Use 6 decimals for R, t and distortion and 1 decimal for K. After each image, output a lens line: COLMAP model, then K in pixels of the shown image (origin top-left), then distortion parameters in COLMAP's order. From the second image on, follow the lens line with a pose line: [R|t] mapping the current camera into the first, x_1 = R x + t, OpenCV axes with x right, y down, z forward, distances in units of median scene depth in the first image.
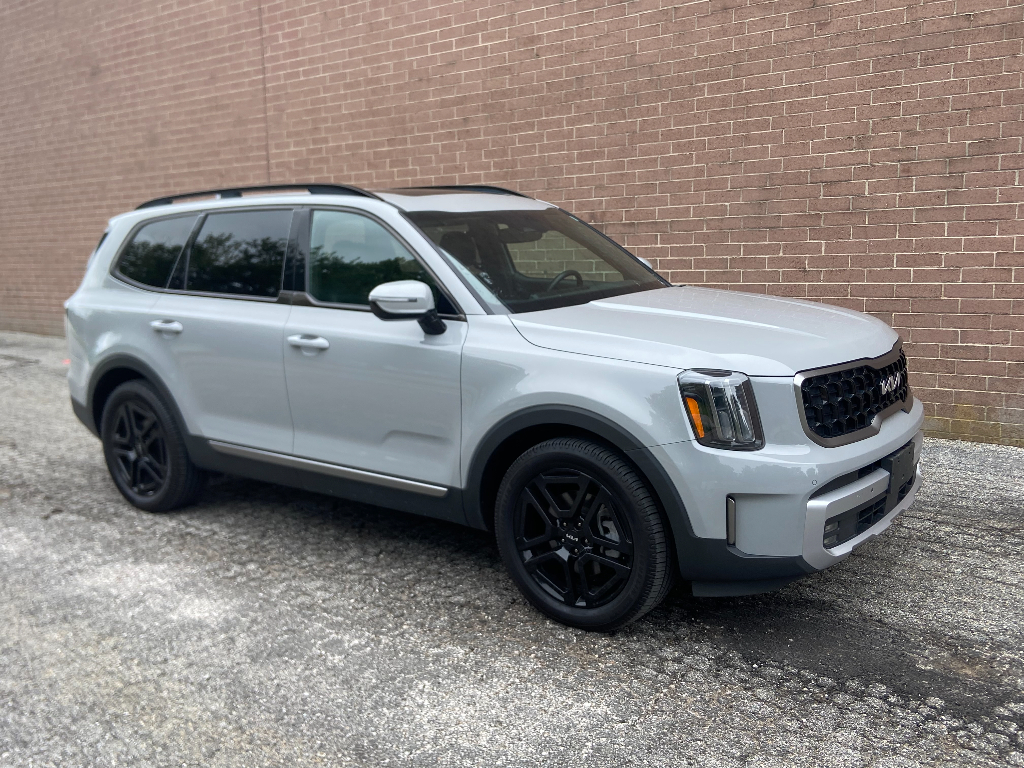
lens RADIAL K [[926.7, 0, 507.9], [0, 926.7, 385.8], [0, 0, 1]] dist [0.053246, 0.000000]
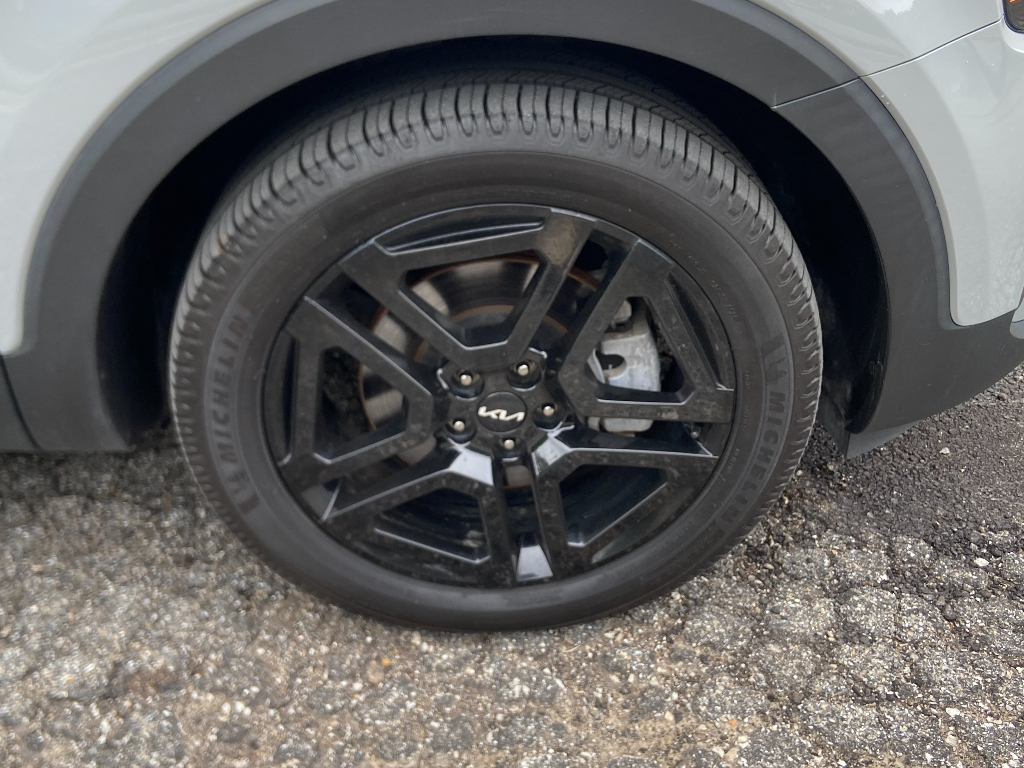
lens RADIAL K [[1091.9, 0, 509.1], [0, 1091.9, 383.4], [0, 0, 1]] dist [0.019129, 0.000000]
pose [[0.754096, -0.350254, 0.555573, -0.098679], [0.081760, 0.889409, 0.449742, -0.004247], [-0.651655, -0.293725, 0.699336, 0.600873]]
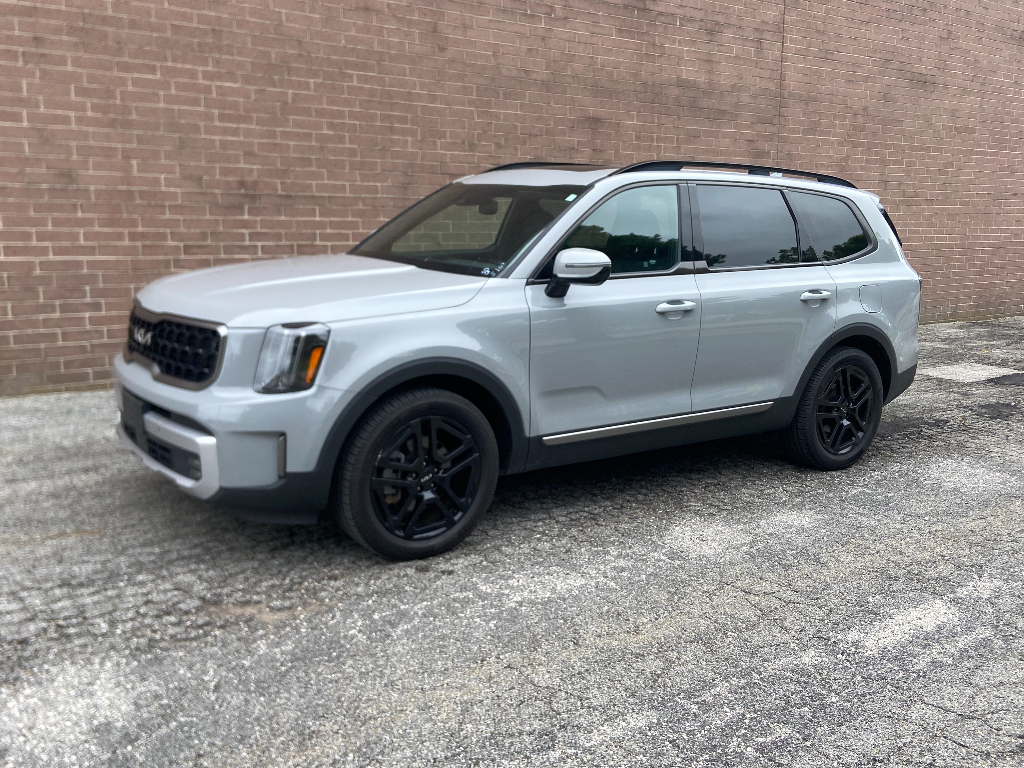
lens RADIAL K [[954.3, 0, 509.2], [0, 954.3, 382.4], [0, 0, 1]] dist [0.059932, 0.000000]
pose [[0.282563, -0.135707, 0.949601, -1.387016], [0.123273, 0.986871, 0.104352, -0.095848], [-0.951295, 0.087574, 0.295582, 0.848142]]
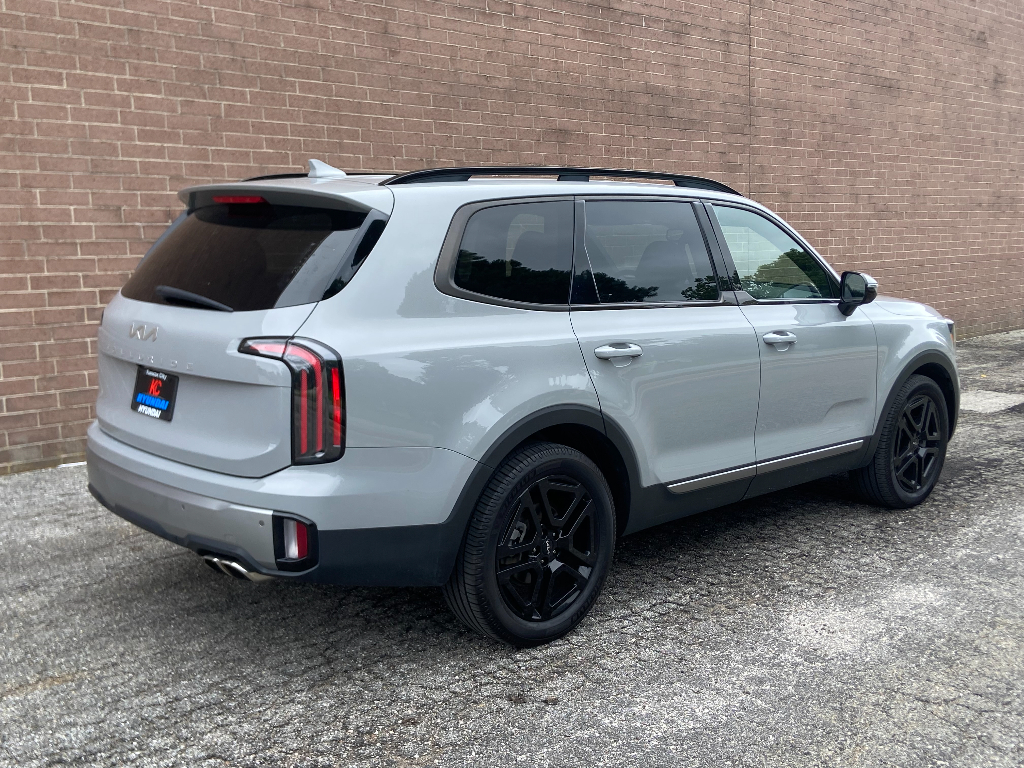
lens RADIAL K [[1057.7, 0, 514.9], [0, 1057.7, 378.0], [0, 0, 1]] dist [0.064659, 0.000000]
pose [[0.166334, -0.106859, 0.980262, -1.324148], [0.156417, 0.984383, 0.080767, -0.135657], [-0.973584, 0.139896, 0.180451, 1.033287]]
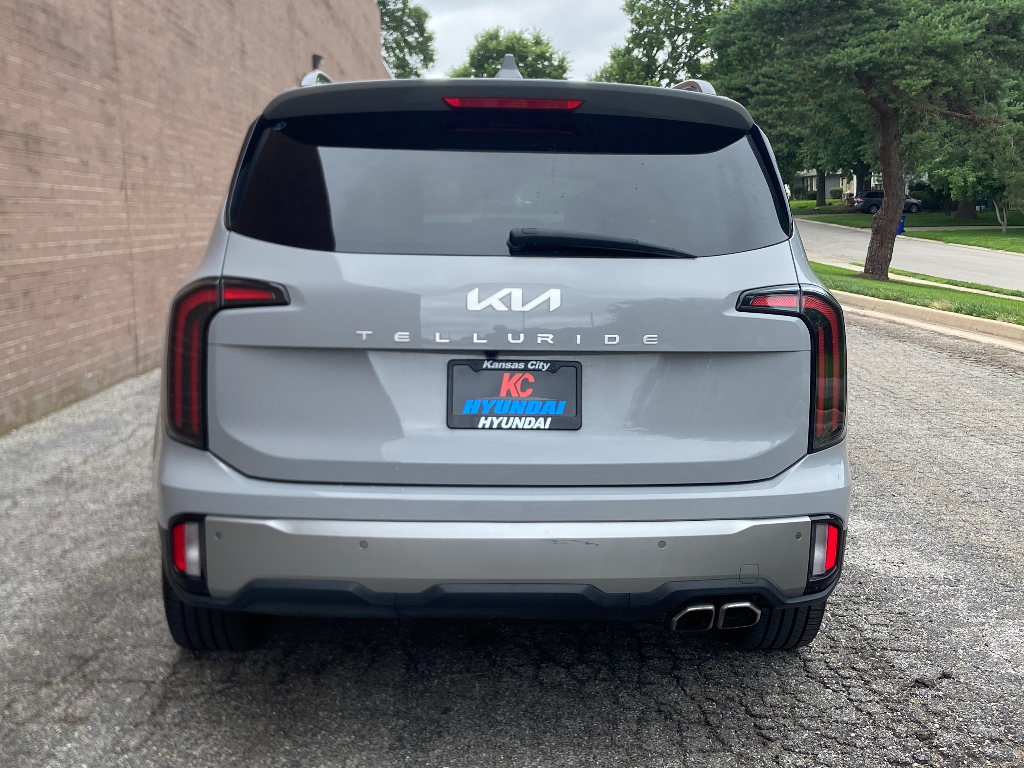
lens RADIAL K [[1238.9, 0, 515.9], [0, 1238.9, 381.0], [0, 0, 1]] dist [0.094350, 0.000000]
pose [[-0.633924, -0.065930, 0.770580, -1.027460], [0.146139, 0.968199, 0.203061, -0.239036], [-0.759462, 0.241337, -0.604130, 1.871430]]
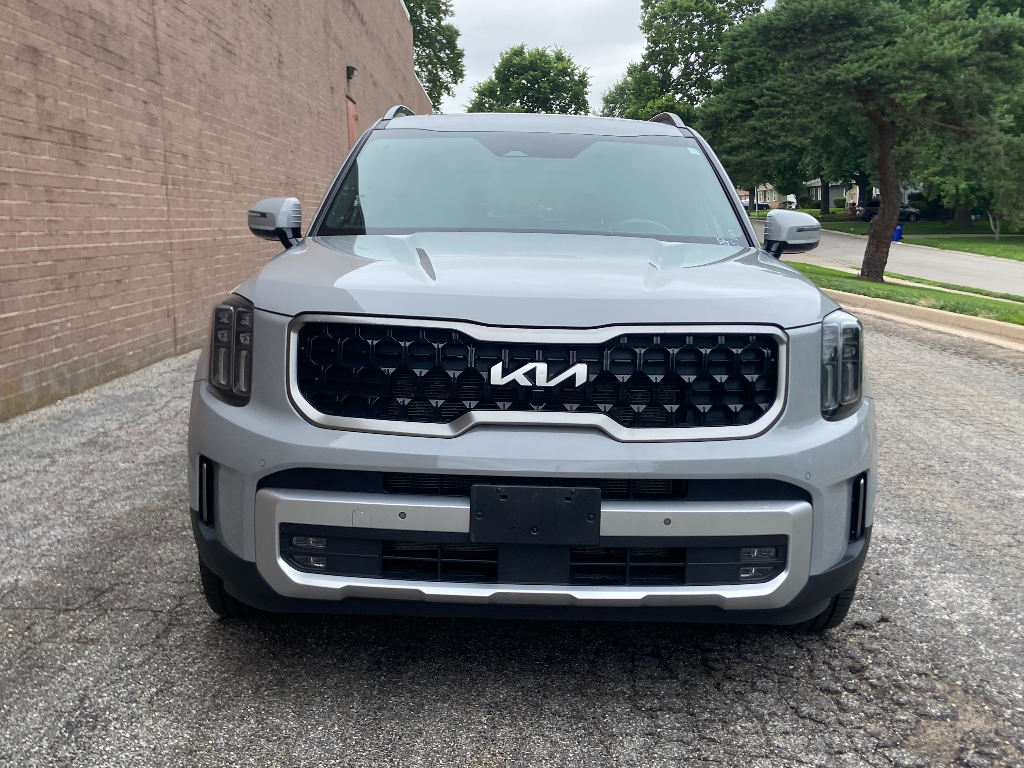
lens RADIAL K [[1153.3, 0, 509.3], [0, 1153.3, 382.2], [0, 0, 1]] dist [0.099276, 0.000000]
pose [[-0.613304, -0.078201, 0.785967, -1.062891], [0.138229, 0.969103, 0.204285, -0.214480], [-0.777658, 0.233932, -0.583545, 1.860970]]
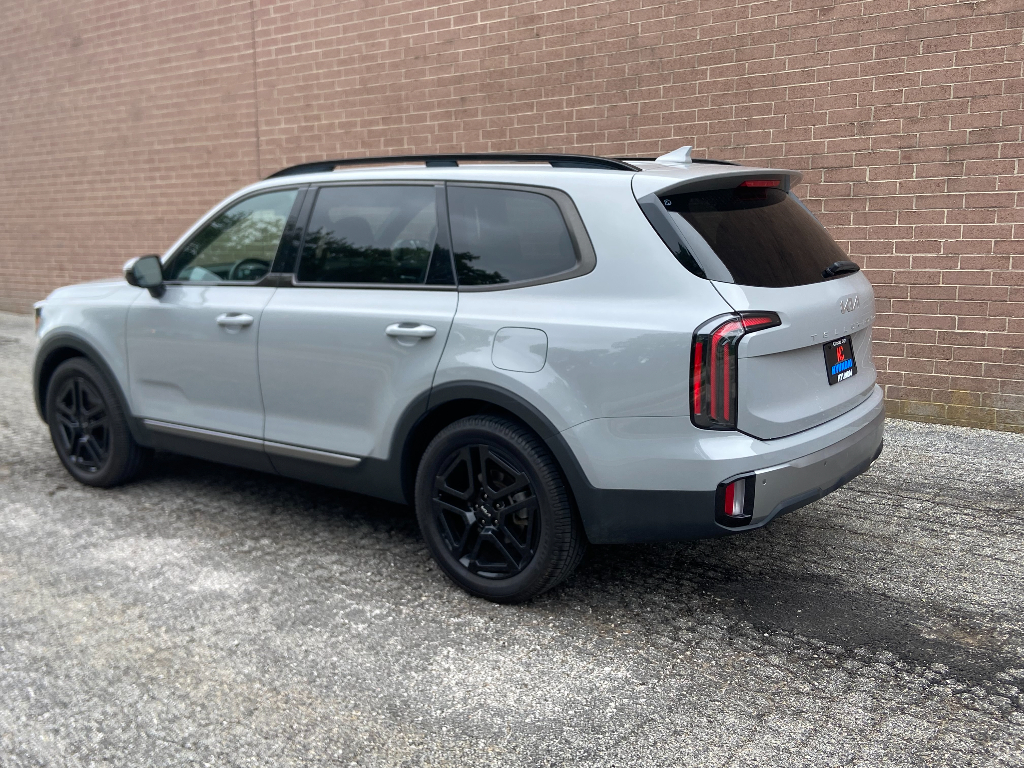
lens RADIAL K [[954.3, 0, 507.1], [0, 954.3, 383.5], [0, 0, 1]] dist [0.059932, 0.000000]
pose [[0.999705, 0.008878, 0.022628, -0.036963], [-0.009116, 0.999904, 0.010434, 0.009073], [-0.022533, -0.010637, 0.999689, -0.043455]]
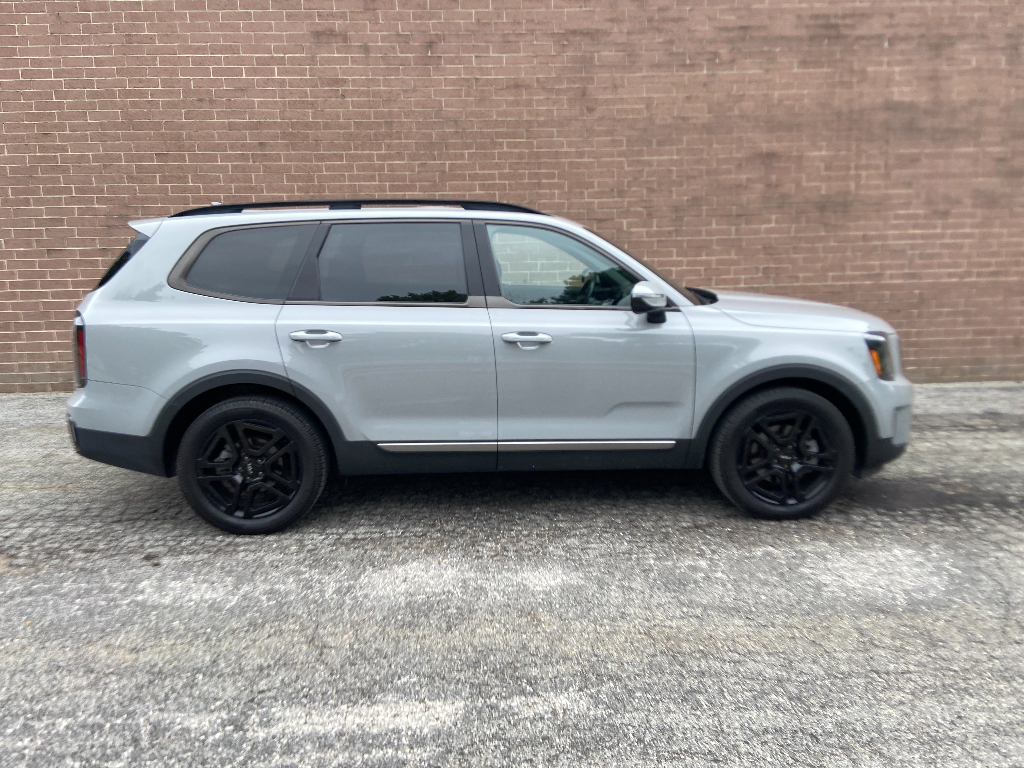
lens RADIAL K [[771.1, 0, 510.9], [0, 771.1, 371.3], [0, 0, 1]] dist [0.101302, -0.111944]
pose [[0.771574, -0.080463, 0.631030, -0.805108], [0.094421, 0.995466, 0.011482, -0.017821], [-0.629093, 0.050723, 0.775673, 0.260274]]
